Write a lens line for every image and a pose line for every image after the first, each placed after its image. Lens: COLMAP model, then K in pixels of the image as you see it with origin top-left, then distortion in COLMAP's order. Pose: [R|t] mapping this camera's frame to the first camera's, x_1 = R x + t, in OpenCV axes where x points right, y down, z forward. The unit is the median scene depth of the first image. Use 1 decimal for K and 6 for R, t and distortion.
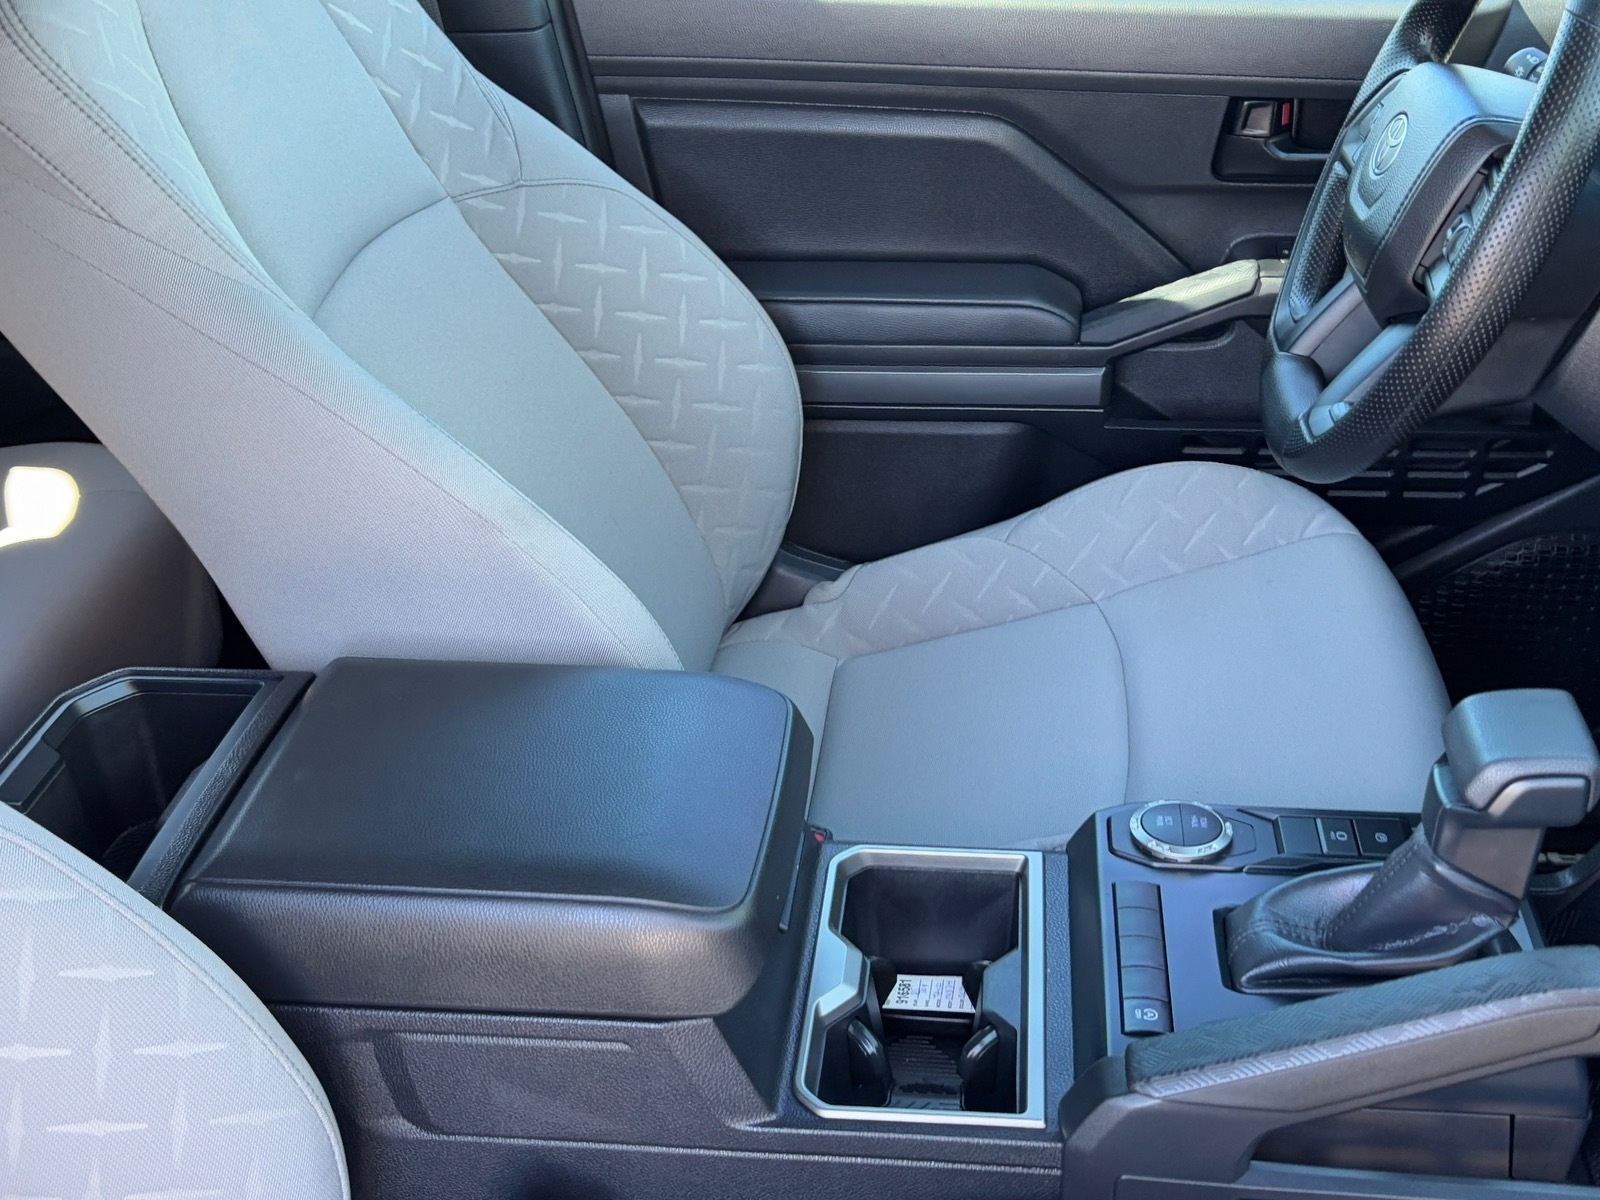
lens RADIAL K [[1966.0, 0, 800.0], [0, 1966.0, 600.0], [0, 0, 1]] dist [0.252719, -0.824356]
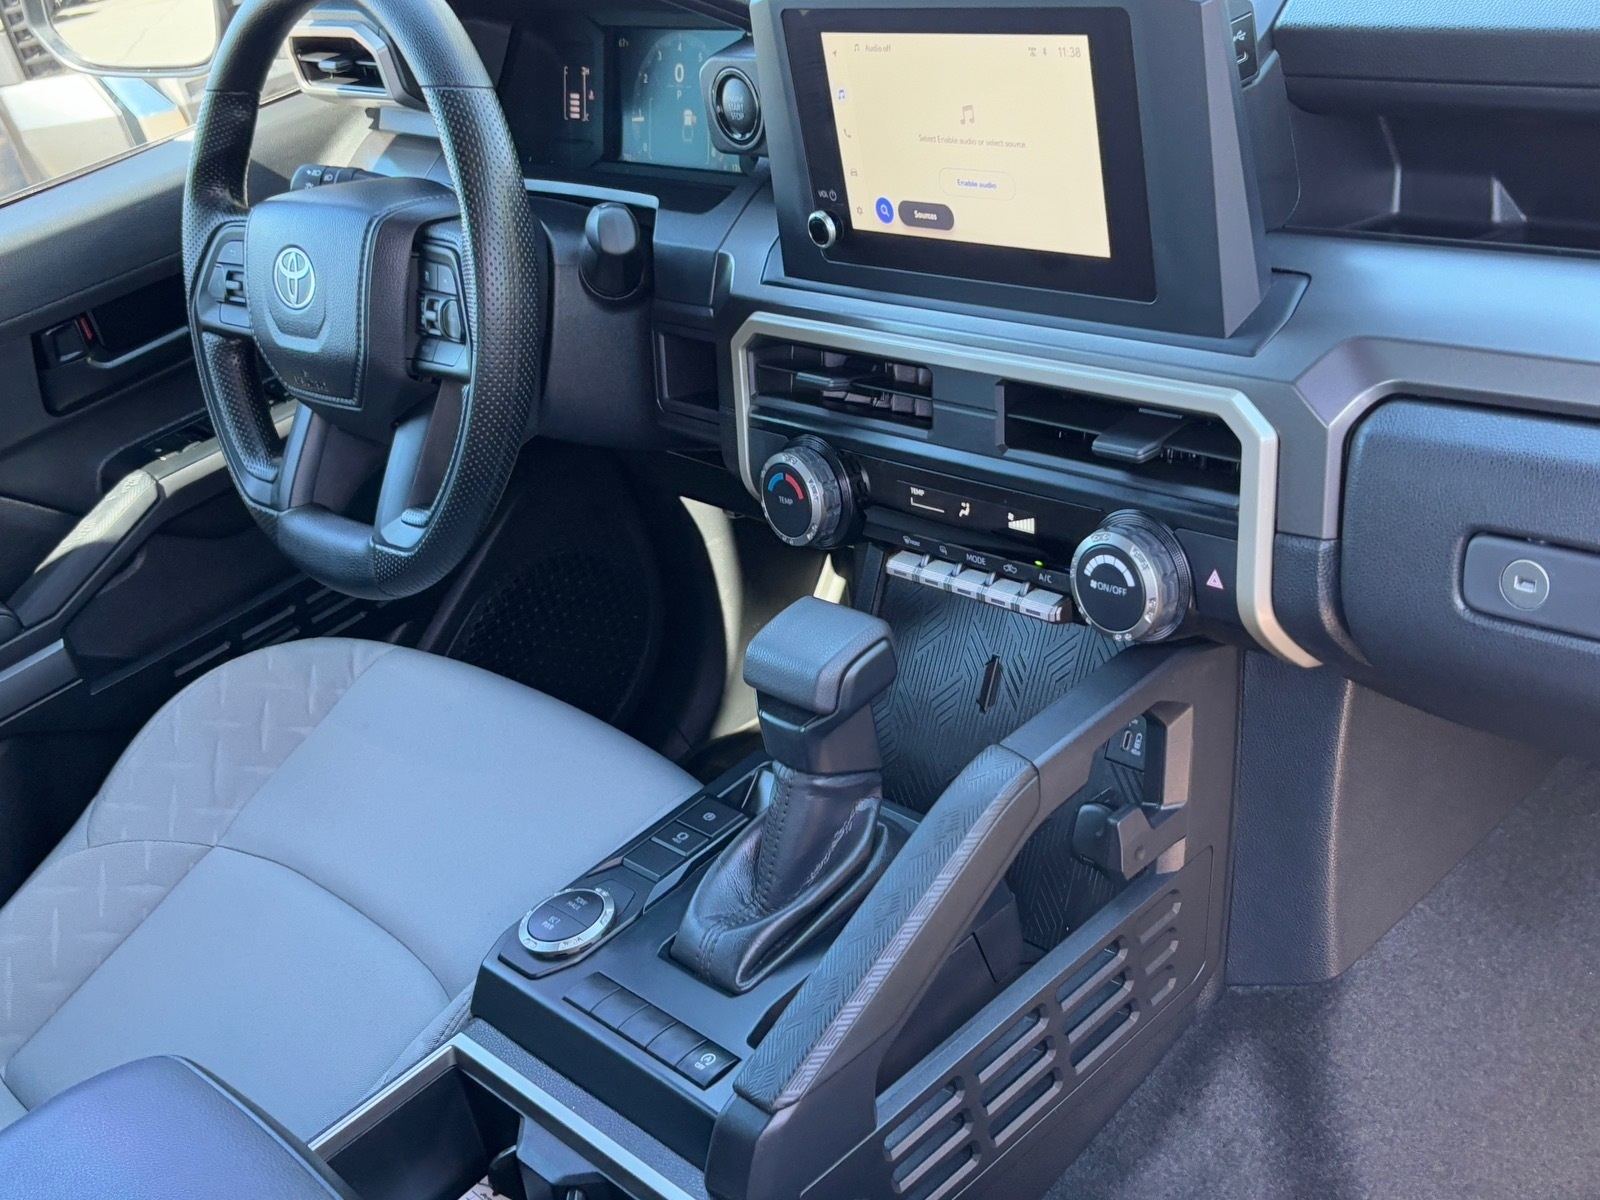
lens RADIAL K [[1966.0, 0, 800.0], [0, 1966.0, 600.0], [0, 0, 1]] dist [0.252719, -0.824356]
pose [[0.654517, -0.476926, 0.586643, -0.214069], [0.534602, 0.840619, 0.086947, -0.039588], [-0.534610, 0.256712, 0.805165, 0.080821]]
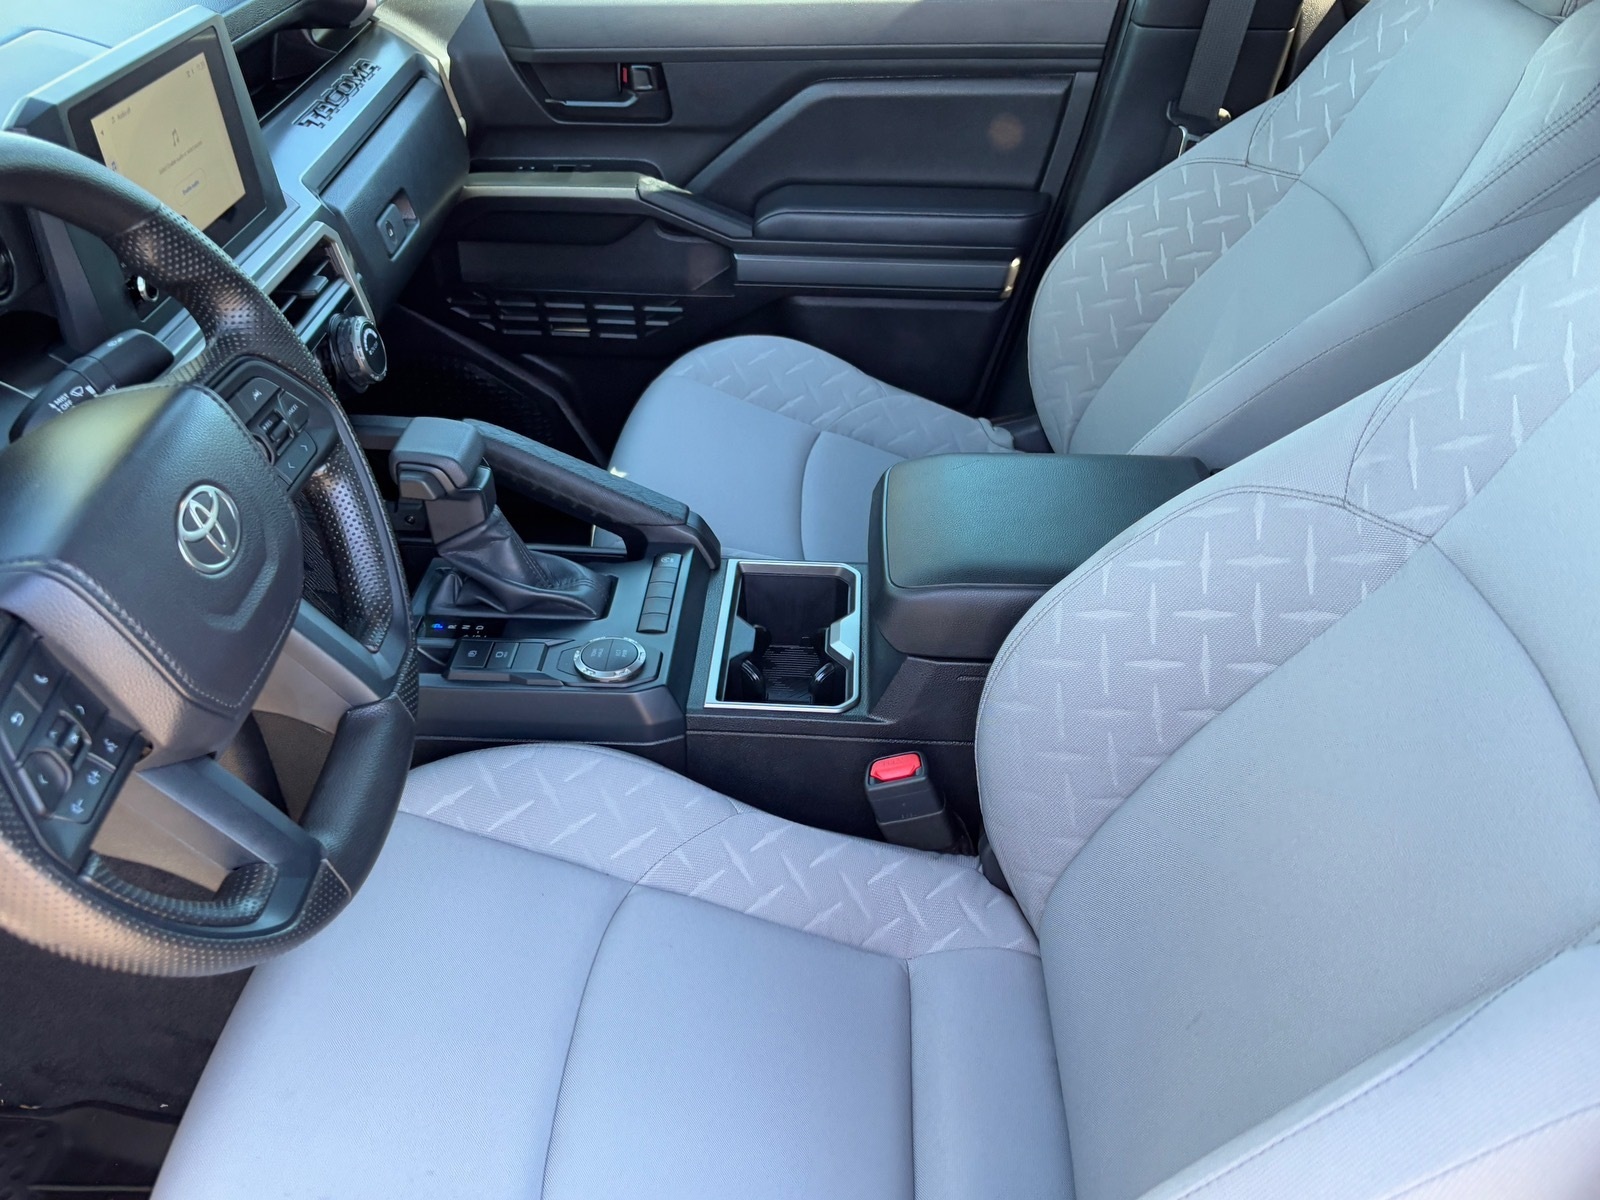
lens RADIAL K [[1471.0, 0, 797.3], [0, 1471.0, 631.5], [0, 0, 1]] dist [0.092639, -0.244714]
pose [[-0.998079, 0.051348, -0.034672, 0.084202], [-0.006358, 0.471785, 0.881691, -0.713001], [0.061631, 0.880217, -0.470552, 1.307907]]
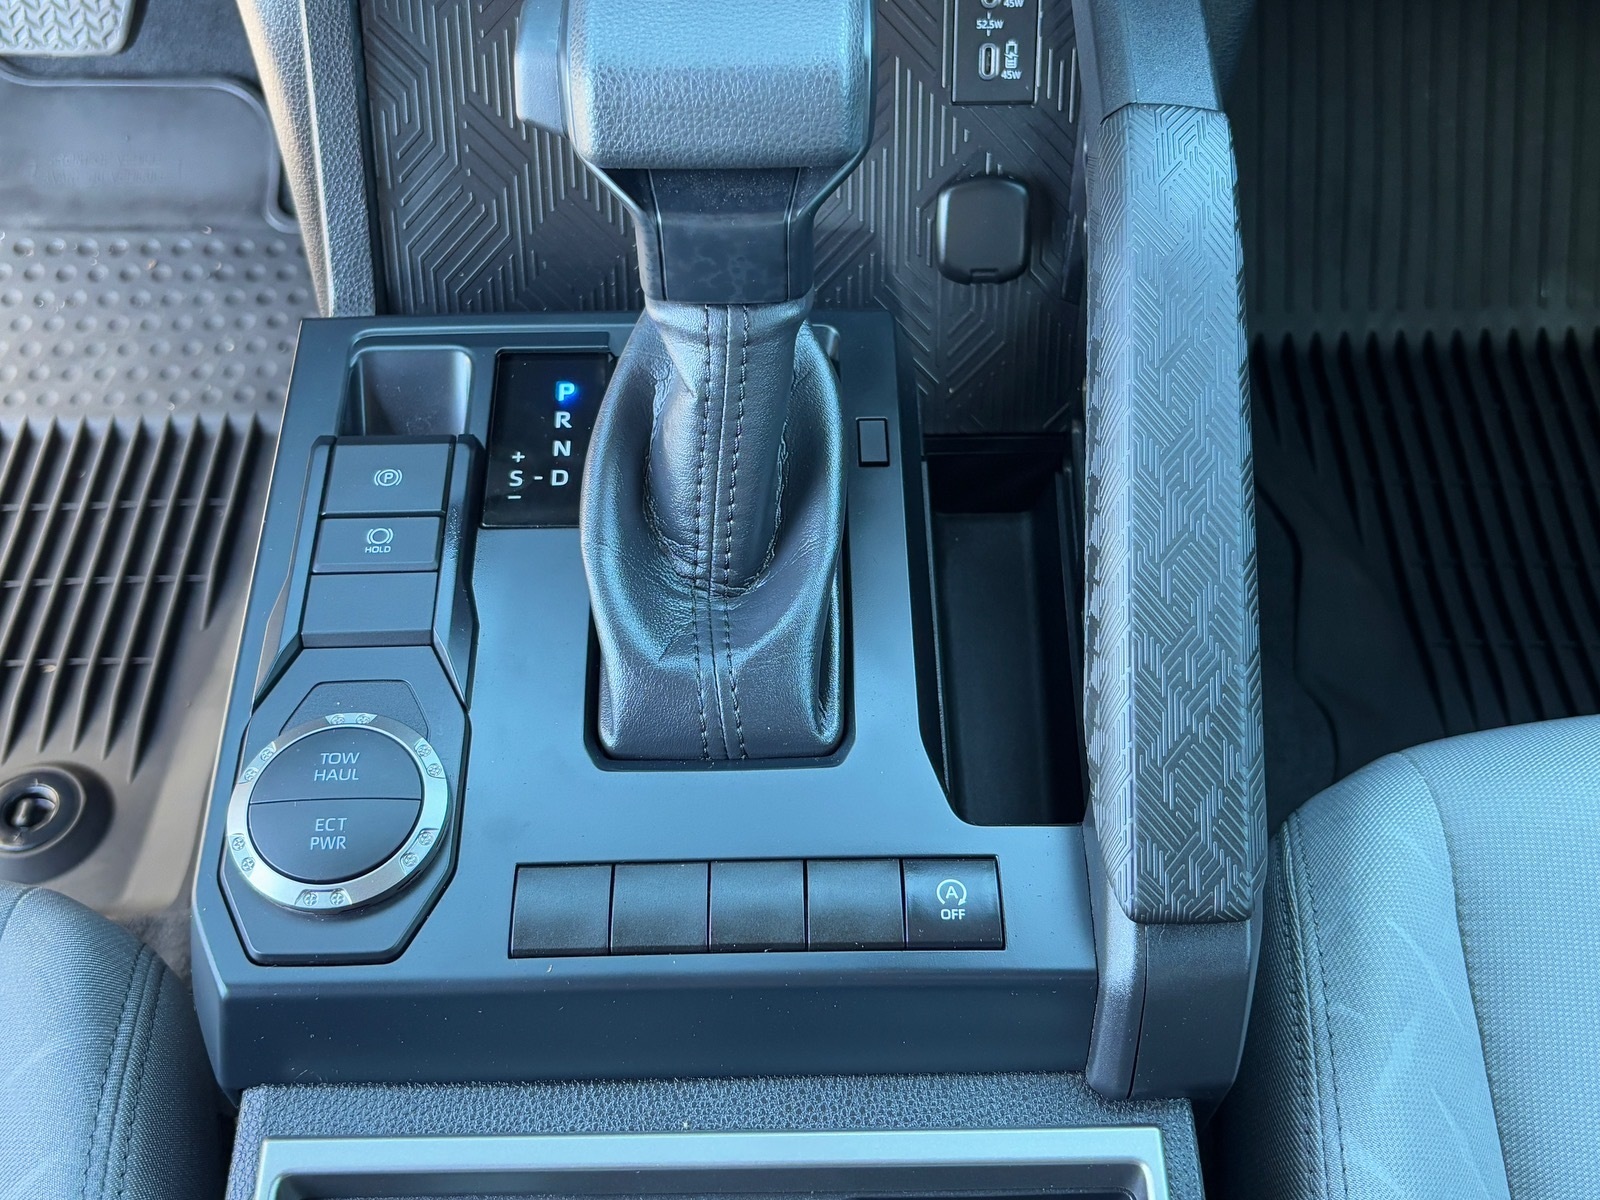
lens RADIAL K [[1710.1, 0, 800.0], [0, 1710.1, 600.0], [0, 0, 1]] dist [0.084569, -0.264996]
pose [[-0.119760, -0.810885, 0.572821, -0.007690], [0.468463, 0.462547, 0.752724, -0.136200], [-0.875329, 0.358492, 0.324474, 0.673130]]
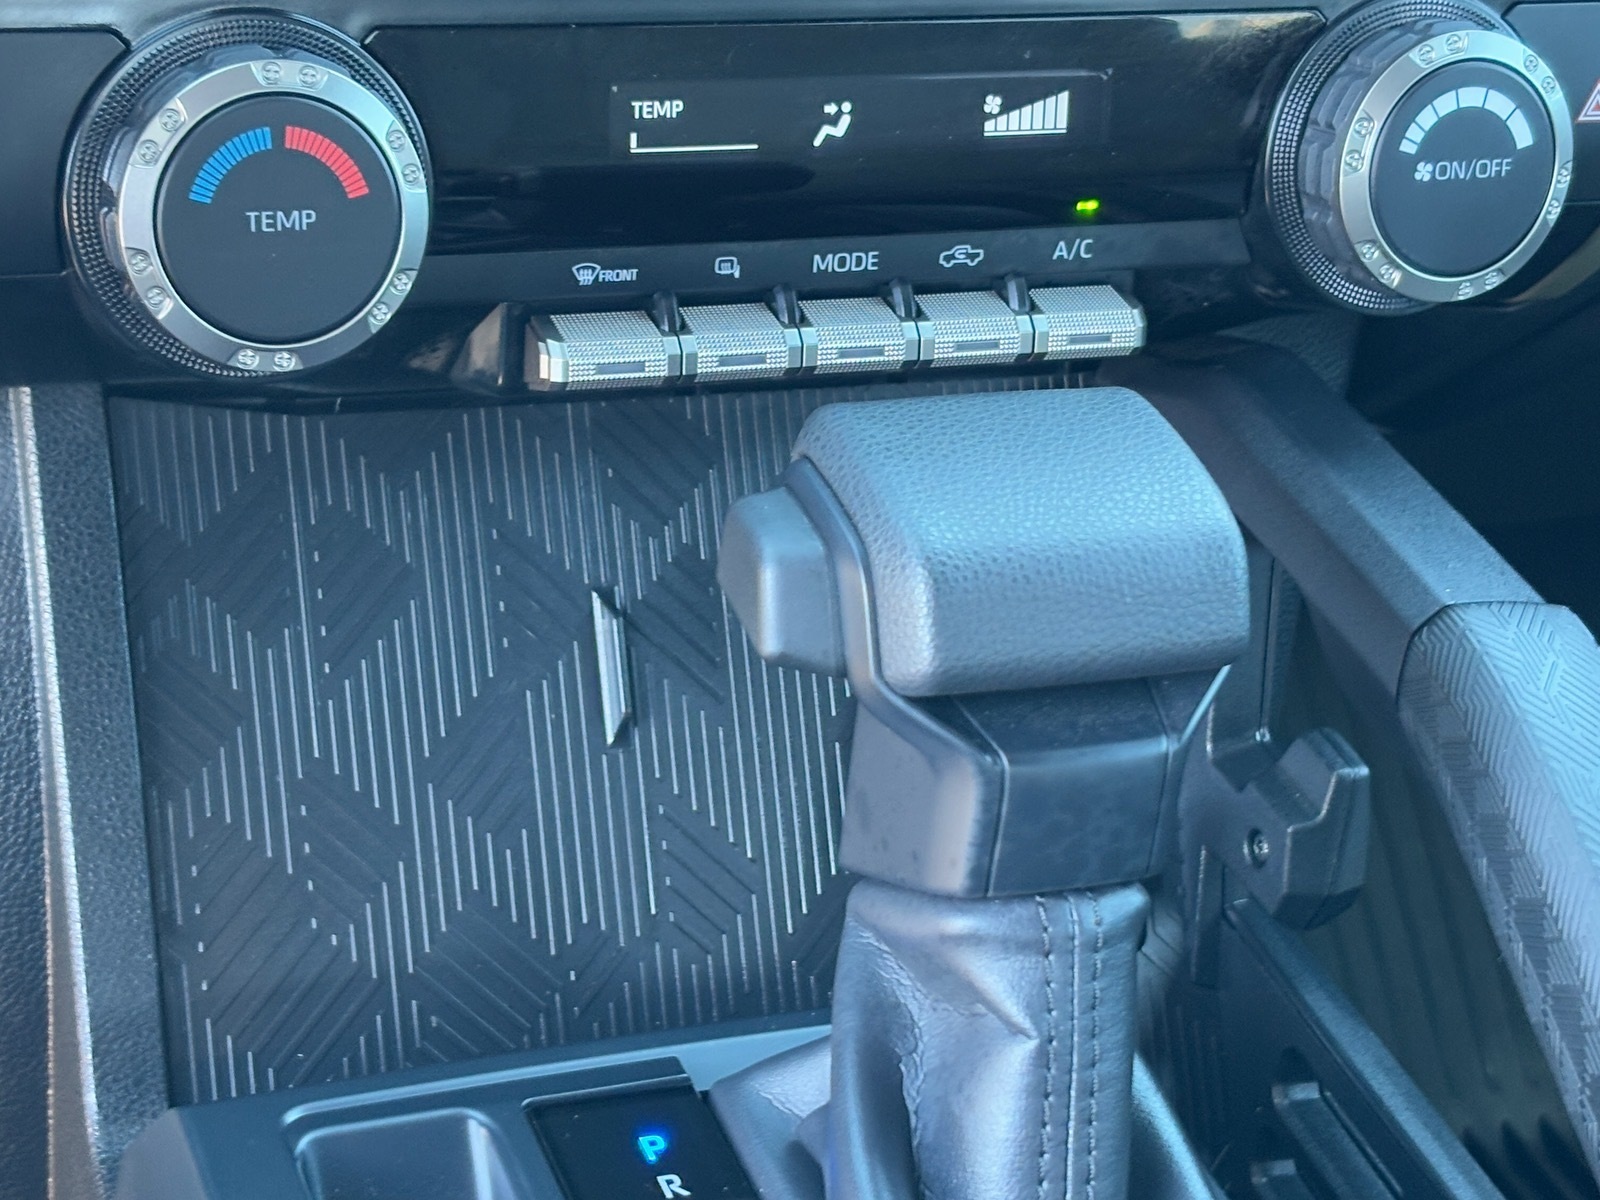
lens RADIAL K [[3232.7, 0, 800.0], [0, 3232.7, 600.0], [0, 0, 1]] dist [0.166038, -0.445379]
pose [[-0.457450, -0.468986, 0.755508, -0.060219], [0.313229, 0.710178, 0.630503, -0.231117], [-0.832242, 0.525071, -0.177971, 0.866367]]
